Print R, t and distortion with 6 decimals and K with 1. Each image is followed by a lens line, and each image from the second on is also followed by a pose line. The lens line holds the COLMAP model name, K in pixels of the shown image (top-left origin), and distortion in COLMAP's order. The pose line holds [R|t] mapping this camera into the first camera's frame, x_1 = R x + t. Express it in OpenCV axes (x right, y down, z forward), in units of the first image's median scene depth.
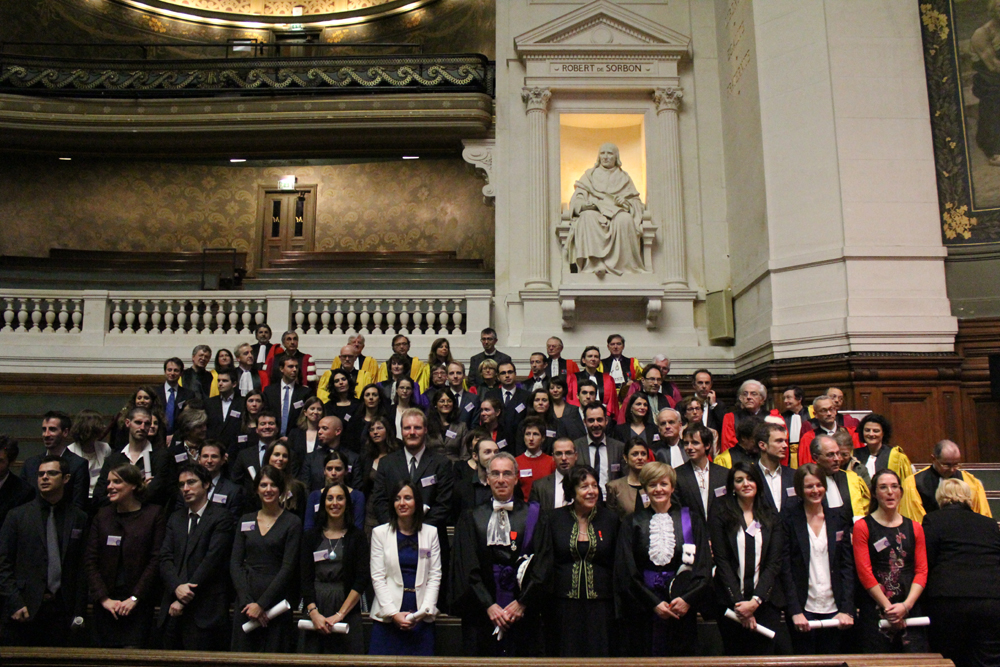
lens RADIAL K [[831.7, 0, 499.8], [0, 831.7, 319.9], [0, 0, 1]] dist [-0.083474, 0.002173]
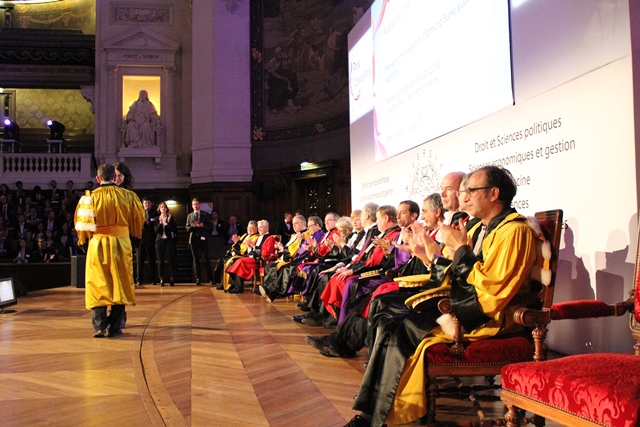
lens RADIAL K [[646.2, 0, 320.0], [0, 646.2, 213.5], [0, 0, 1]] dist [-0.130138, 0.165274]
pose [[0.977829, -0.011814, 0.209070, 0.234167], [-0.013562, 0.992738, 0.119527, -0.087443], [-0.208964, -0.119712, 0.970568, -0.888329]]
